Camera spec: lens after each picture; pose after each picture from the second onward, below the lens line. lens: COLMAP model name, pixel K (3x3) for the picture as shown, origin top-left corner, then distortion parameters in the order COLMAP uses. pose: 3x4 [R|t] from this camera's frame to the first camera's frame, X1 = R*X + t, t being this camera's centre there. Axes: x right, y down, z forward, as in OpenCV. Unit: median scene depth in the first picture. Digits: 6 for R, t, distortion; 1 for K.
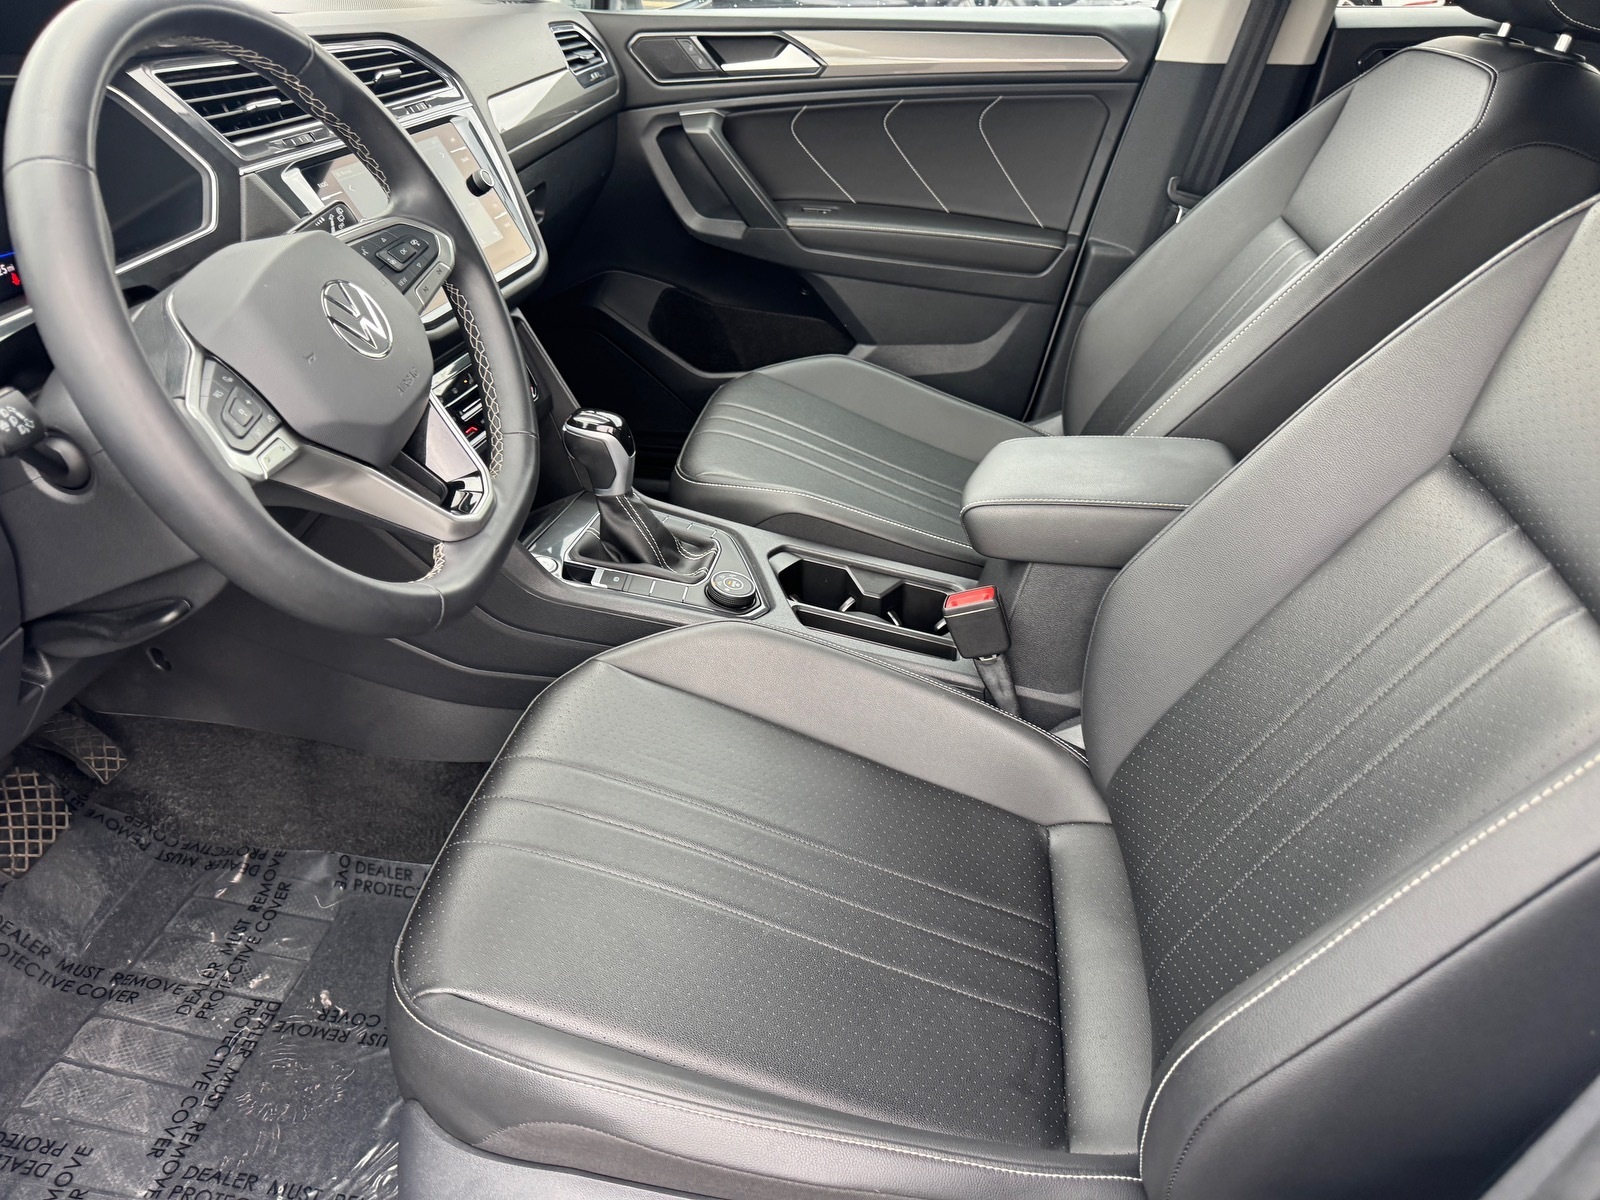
lens RADIAL K [[1159.4, 0, 764.6], [0, 1159.4, 608.2], [0, 0, 1]] dist [0.132284, -0.224958]
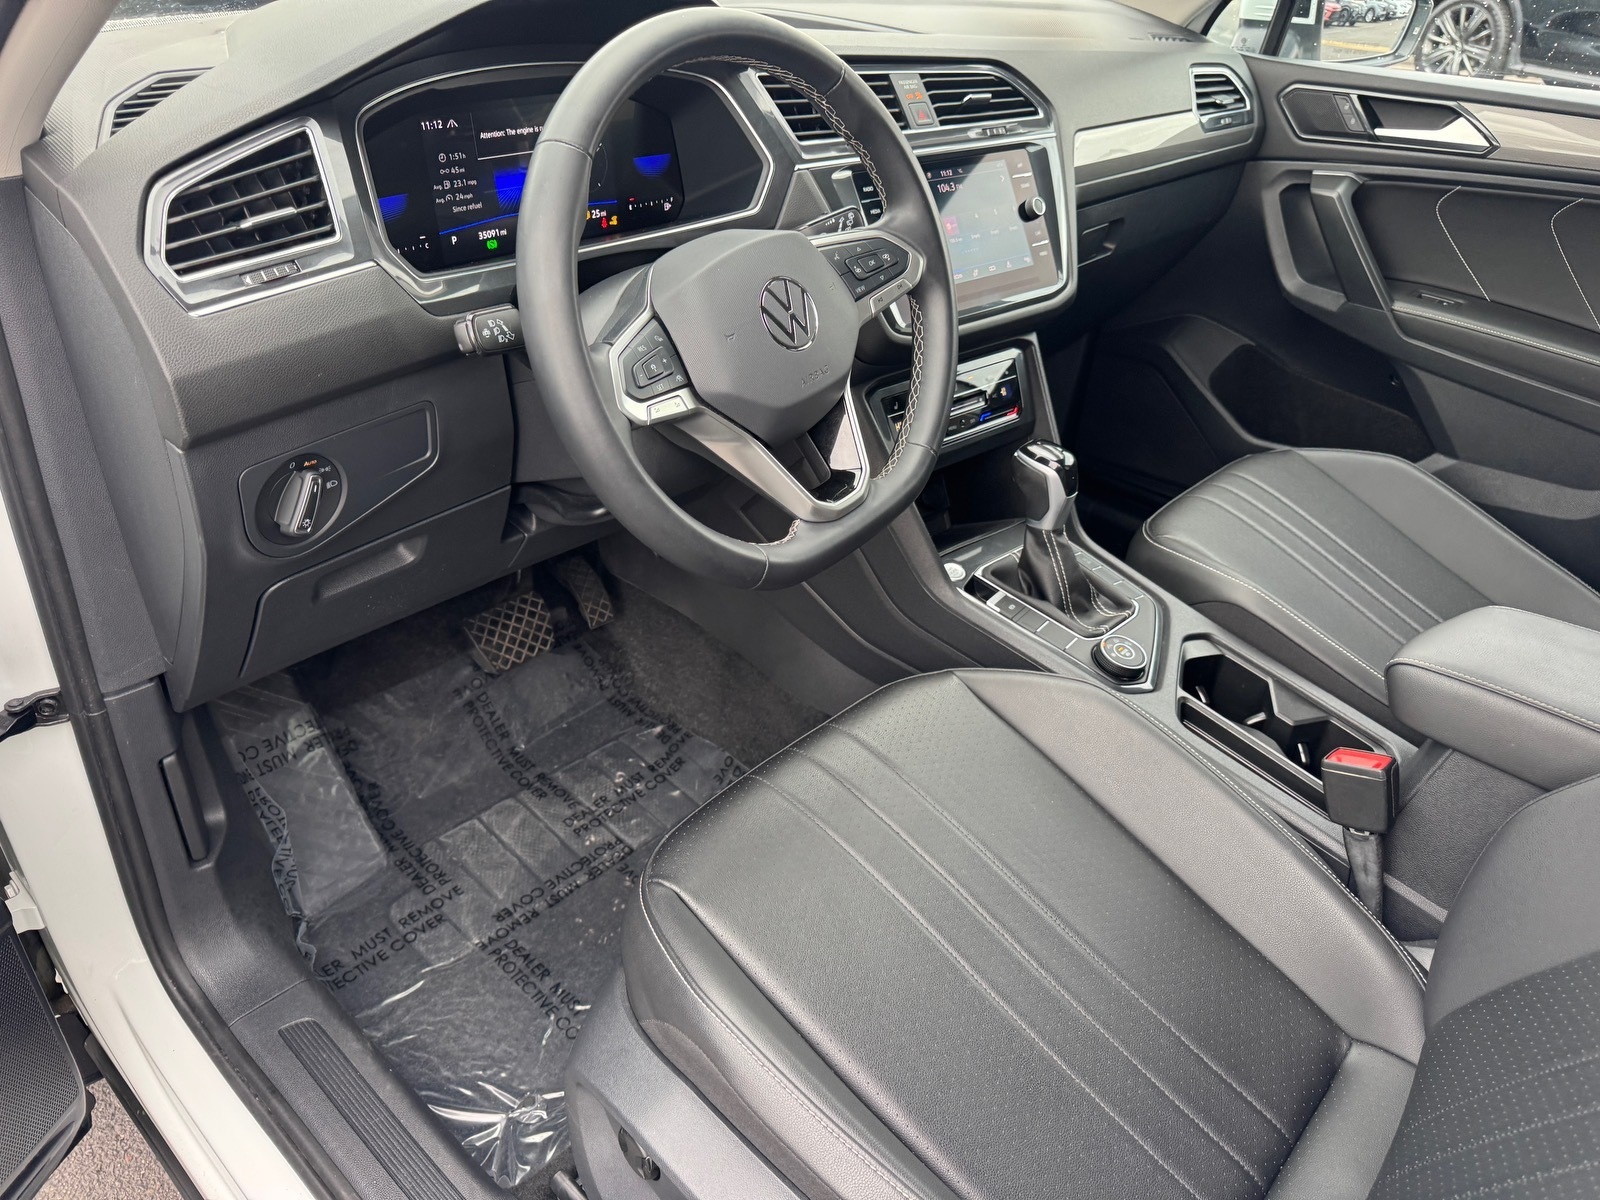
lens RADIAL K [[1149.7, 0, 800.0], [0, 1149.7, 600.0], [0, 0, 1]] dist [0.102971, -0.126471]
pose [[0.831454, 0.327591, -0.448741, 0.169060], [-0.330081, 0.940943, 0.075318, -0.045615], [0.446914, 0.085498, 0.890482, 0.015584]]
